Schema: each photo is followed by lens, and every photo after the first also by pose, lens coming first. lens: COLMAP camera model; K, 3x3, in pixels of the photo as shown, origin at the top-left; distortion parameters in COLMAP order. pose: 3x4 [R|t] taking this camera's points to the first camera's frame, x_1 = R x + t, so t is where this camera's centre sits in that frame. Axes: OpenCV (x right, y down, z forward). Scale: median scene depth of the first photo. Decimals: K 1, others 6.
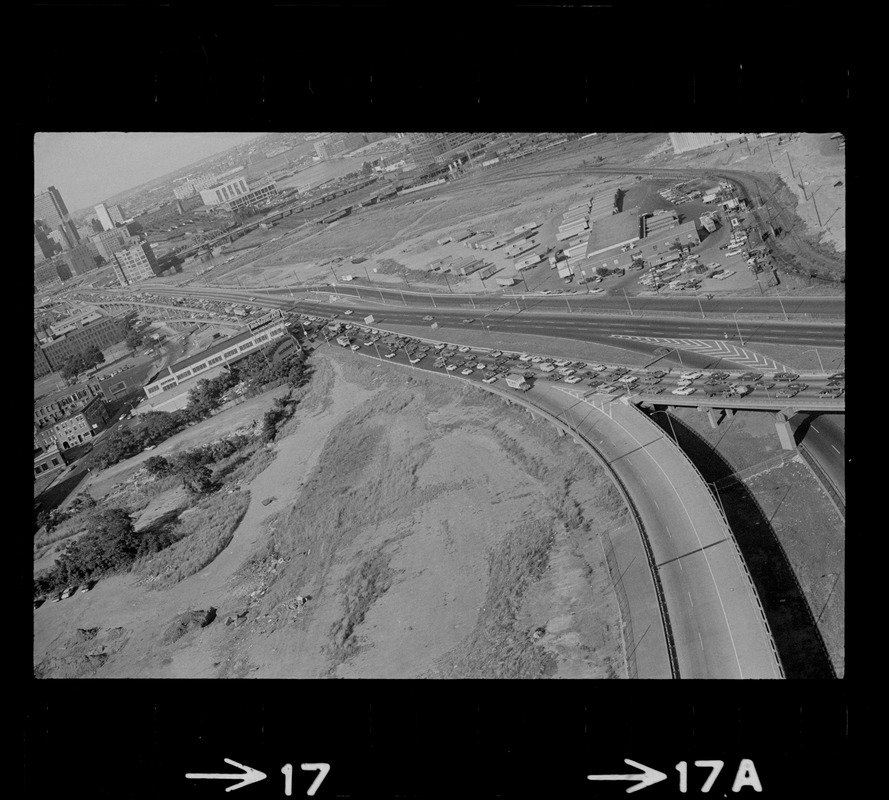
lens RADIAL K [[1175.5, 0, 444.5], [0, 1175.5, 400.0], [0, 0, 1]] dist [-0.084446, 0.072853]
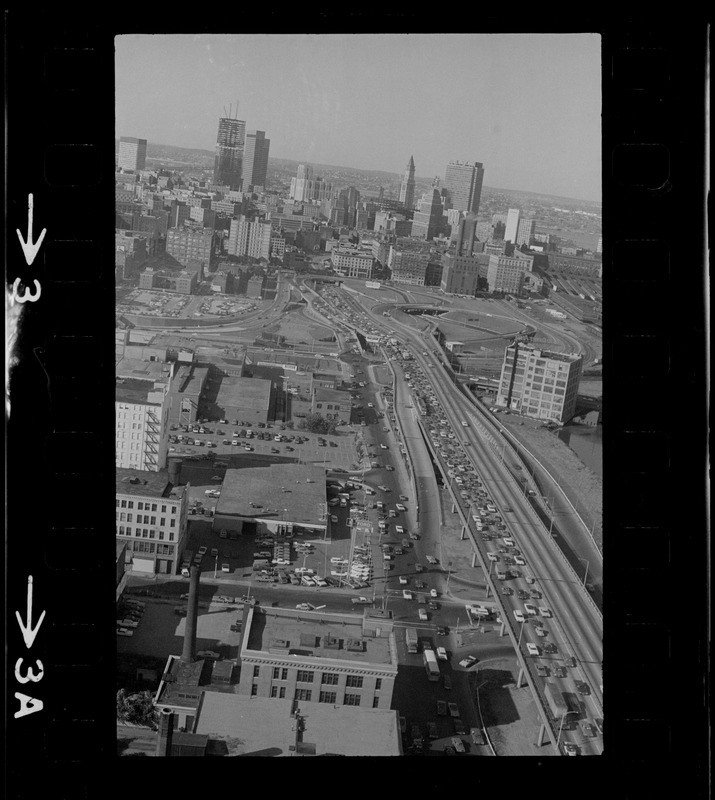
lens RADIAL K [[1036.8, 0, 358.0], [0, 1036.8, 384.8], [0, 0, 1]] dist [-0.081829, 0.056712]
pose [[0.786448, 0.543062, -0.294250, -0.482170], [-0.548481, 0.833092, 0.071601, -0.261777], [0.284021, 0.105080, 0.953043, 1.335867]]
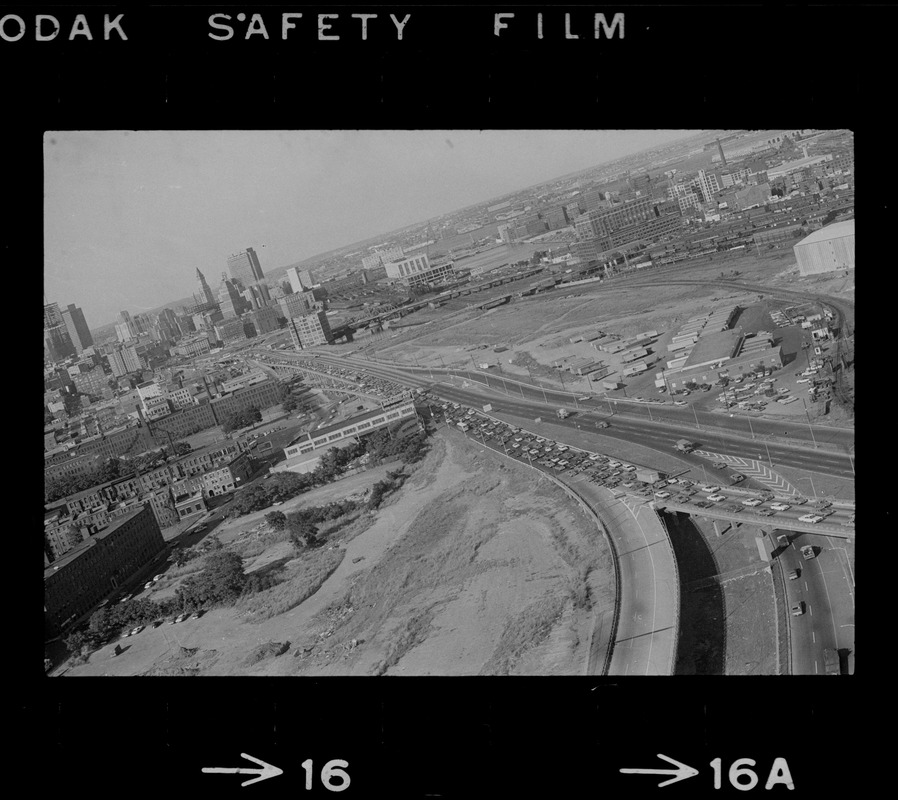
lens RADIAL K [[1177.7, 0, 449.0], [0, 1177.7, 400.0], [0, 0, 1]] dist [-0.087540, 0.076091]
pose [[0.984615, 0.090418, -0.149529, 0.067987], [-0.100013, 0.993298, -0.057927, -0.008676], [0.143289, 0.071991, 0.987059, -0.101228]]
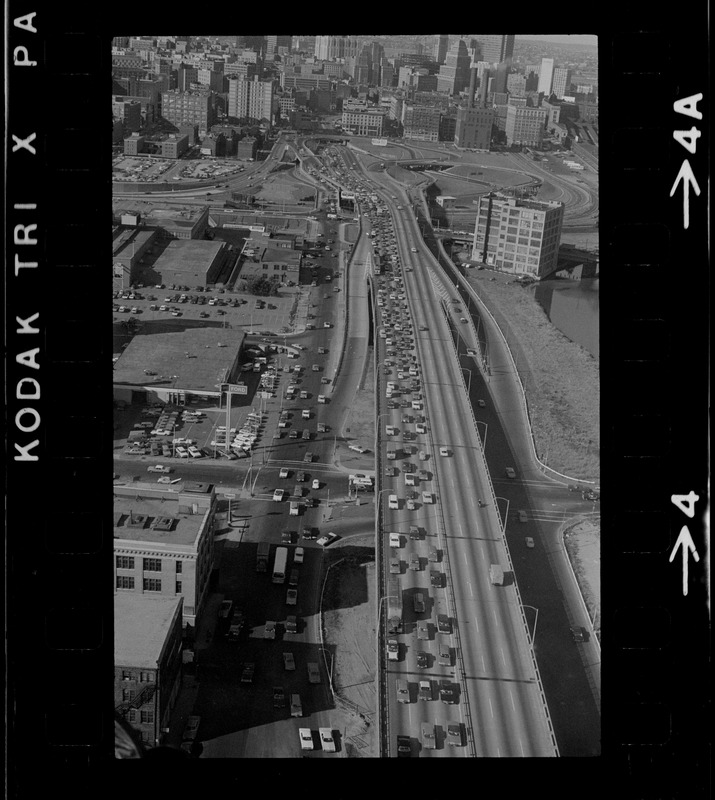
lens RADIAL K [[1036.8, 0, 358.0], [0, 1036.8, 384.8], [0, 0, 1]] dist [-0.081829, 0.056712]
pose [[0.786164, 0.553923, -0.274072, -0.411897], [-0.513479, 0.832231, 0.209120, -0.303179], [0.343928, -0.023672, 0.938698, 1.431512]]
